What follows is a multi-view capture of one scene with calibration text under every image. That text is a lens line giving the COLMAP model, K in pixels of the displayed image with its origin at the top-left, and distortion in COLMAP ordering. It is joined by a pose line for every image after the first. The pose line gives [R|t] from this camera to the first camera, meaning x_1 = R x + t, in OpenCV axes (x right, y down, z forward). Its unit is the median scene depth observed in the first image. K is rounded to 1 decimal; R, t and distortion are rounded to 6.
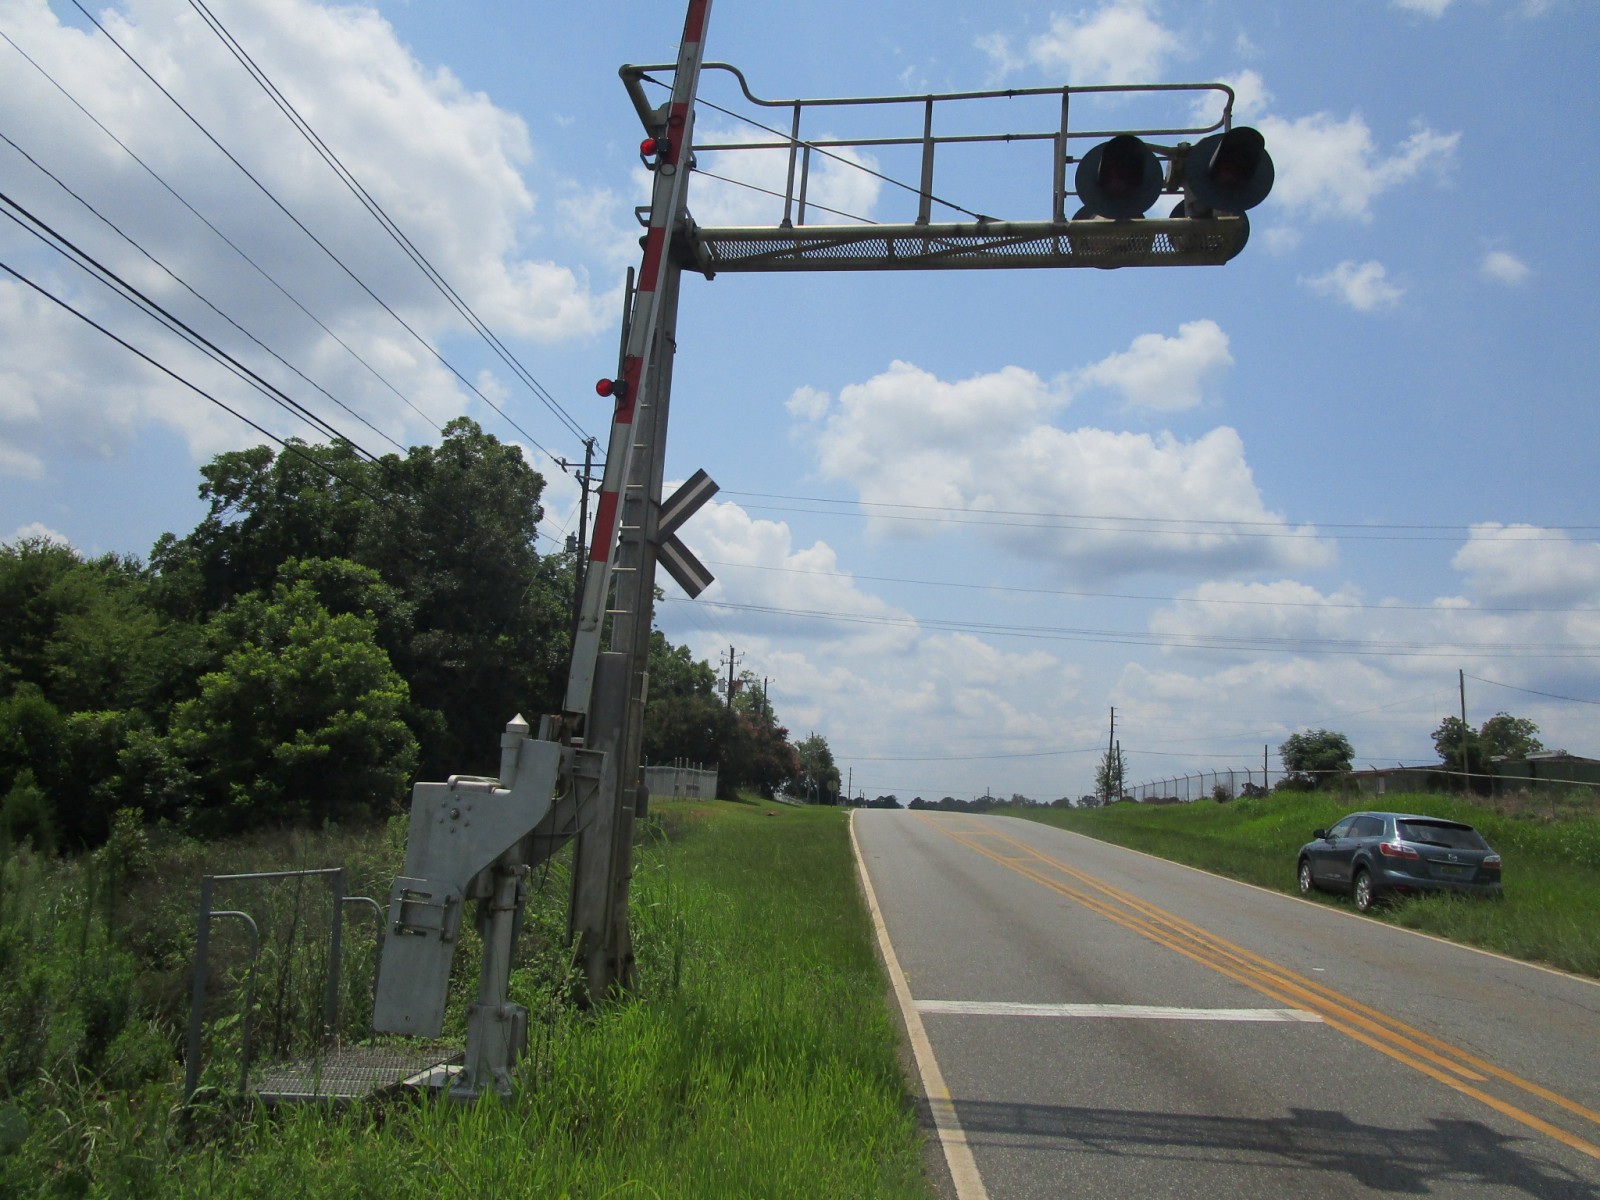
lens RADIAL K [[1136.2, 0, 807.2], [0, 1136.2, 604.9], [0, 0, 1]] dist [-0.042894, 0.029700]
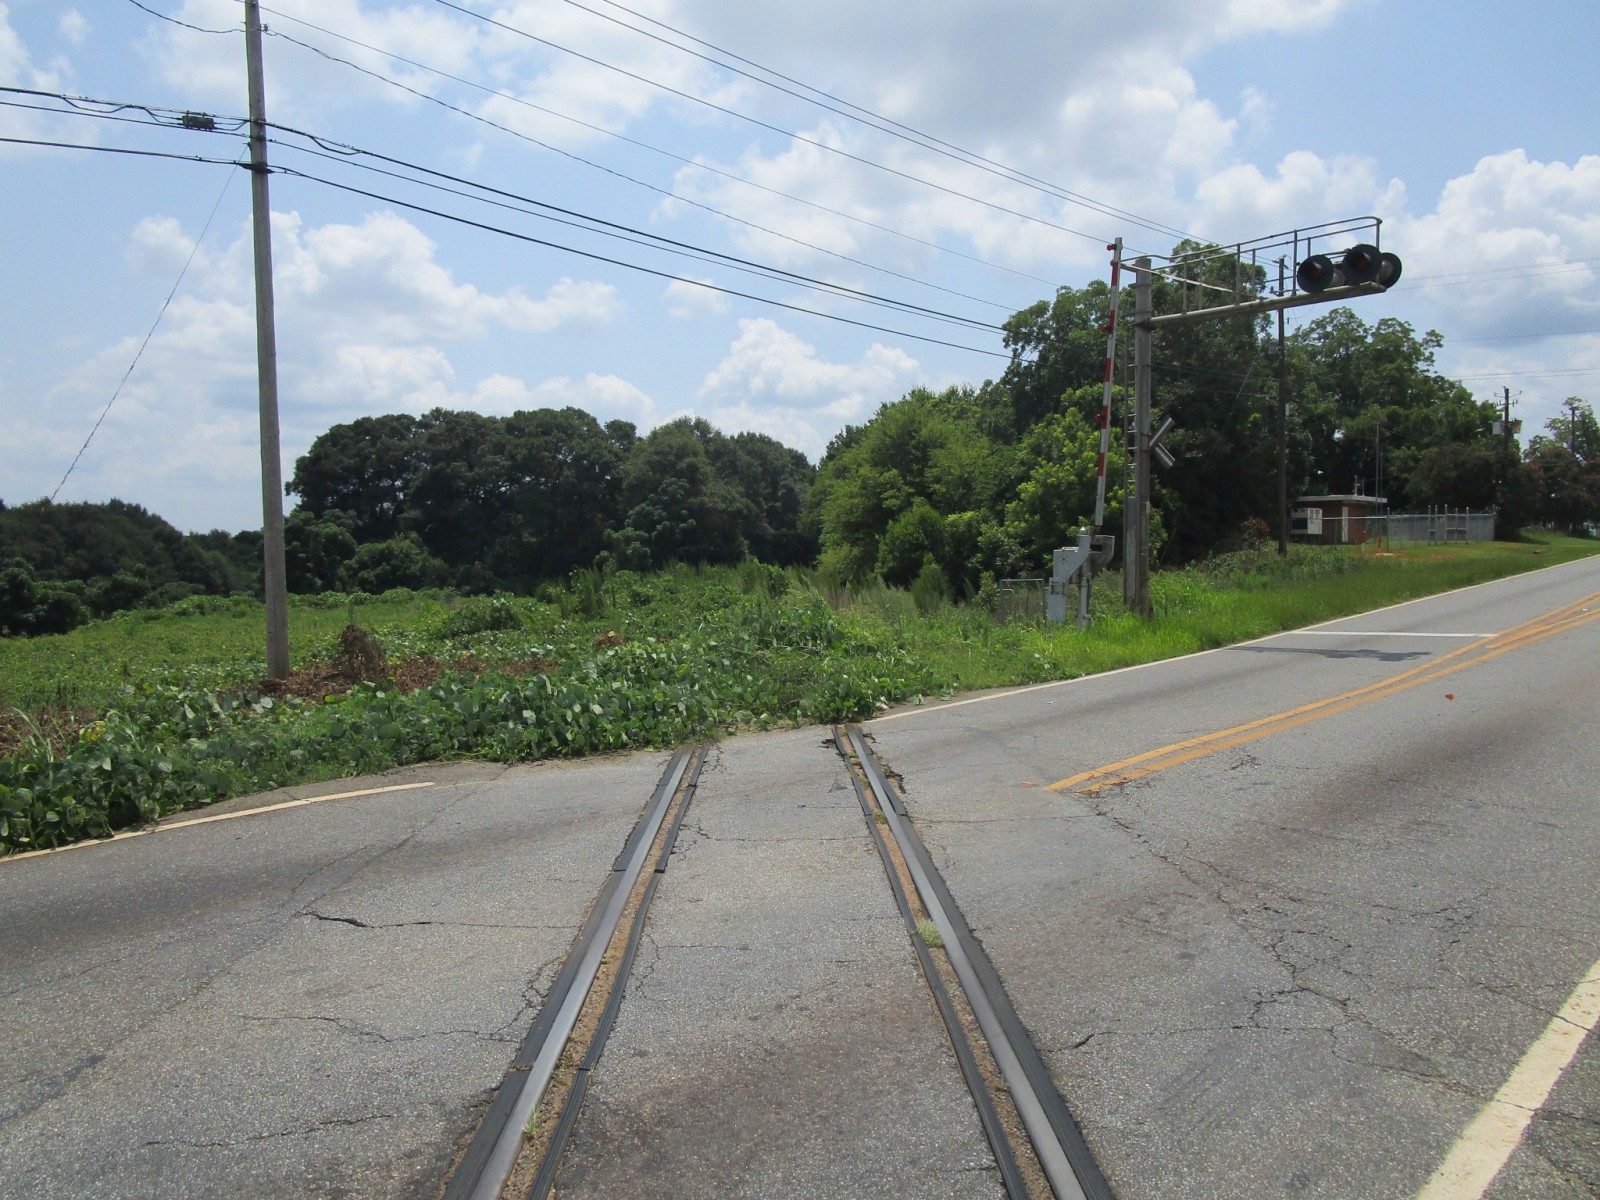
lens RADIAL K [[1141.8, 0, 805.8], [0, 1141.8, 590.0], [0, 0, 1]] dist [-0.013141, 0.002521]
pose [[0.763488, -0.037003, -0.644762, 0.181852], [0.162065, 0.977389, 0.135815, -0.043478], [0.625157, -0.208186, 0.752221, -0.289808]]
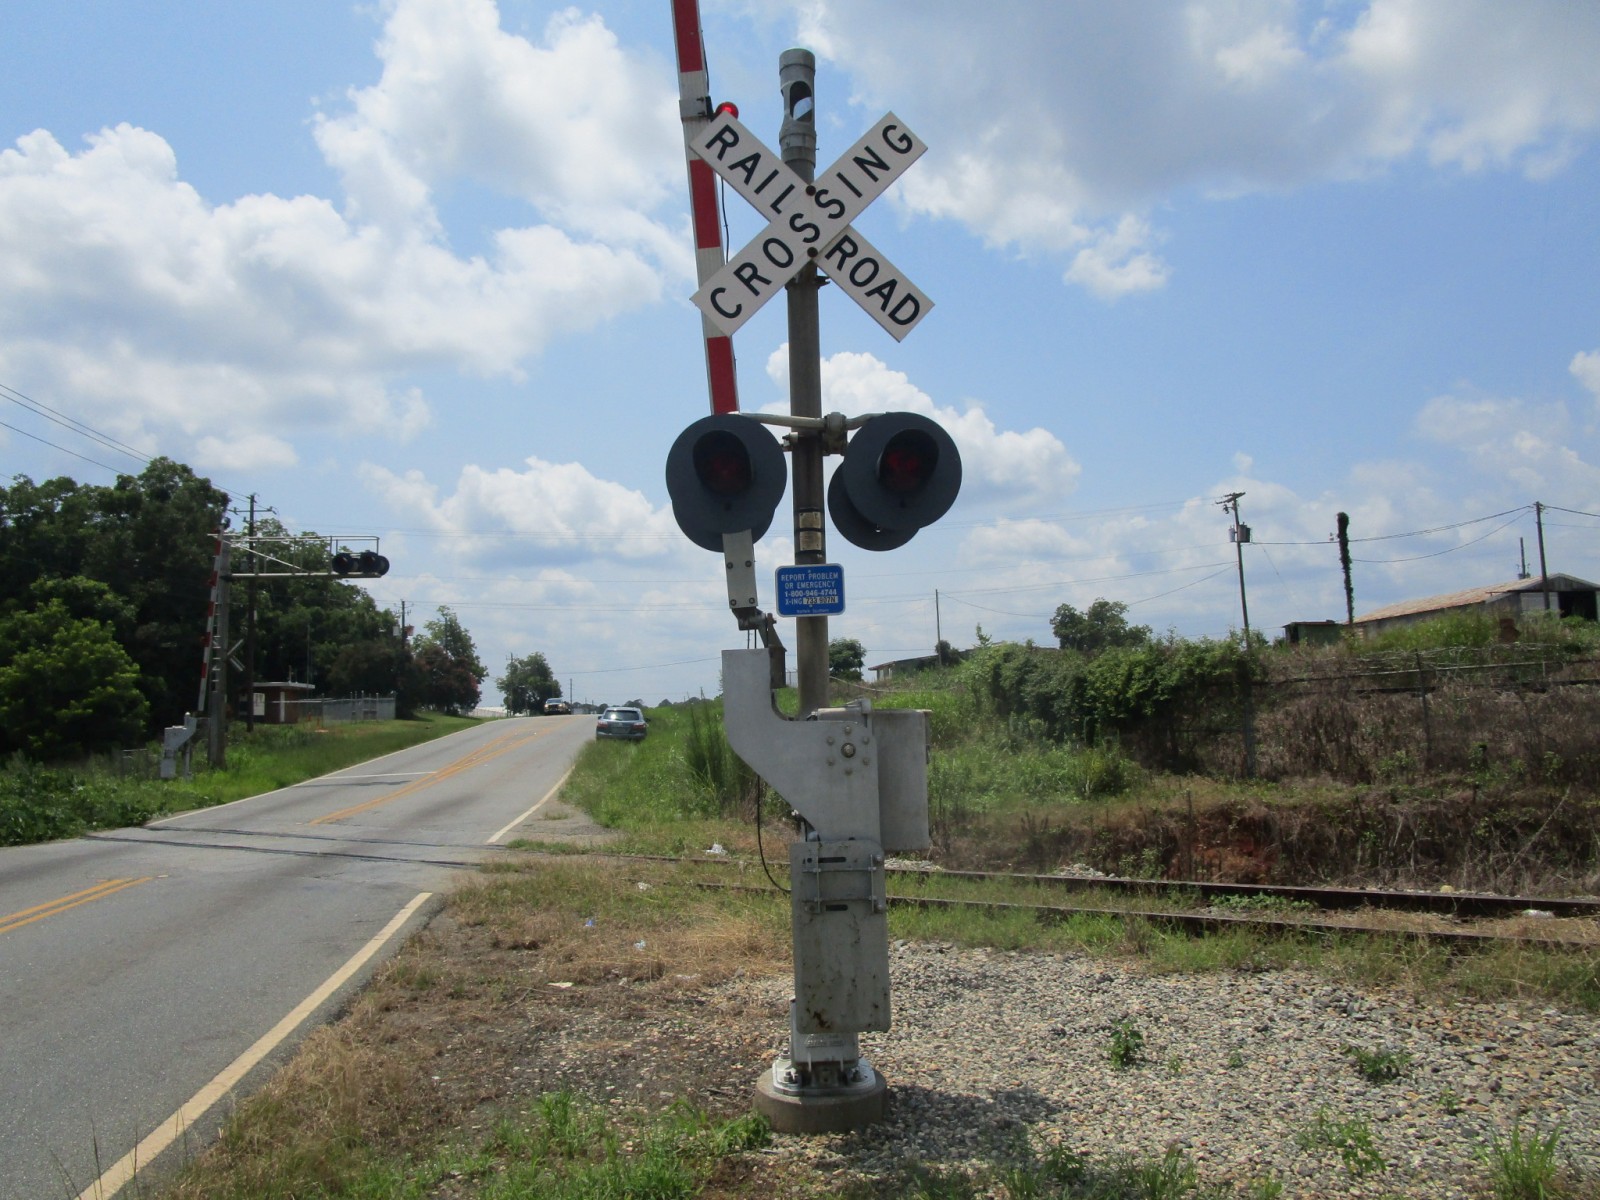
lens RADIAL K [[1130.8, 0, 819.9], [0, 1130.8, 601.1], [0, 0, 1]] dist [-0.049002, 0.005390]
pose [[0.972385, -0.059042, 0.225792, 0.191332], [0.040075, 0.995342, 0.087688, -0.098571], [-0.229918, -0.076218, 0.970221, -0.604727]]
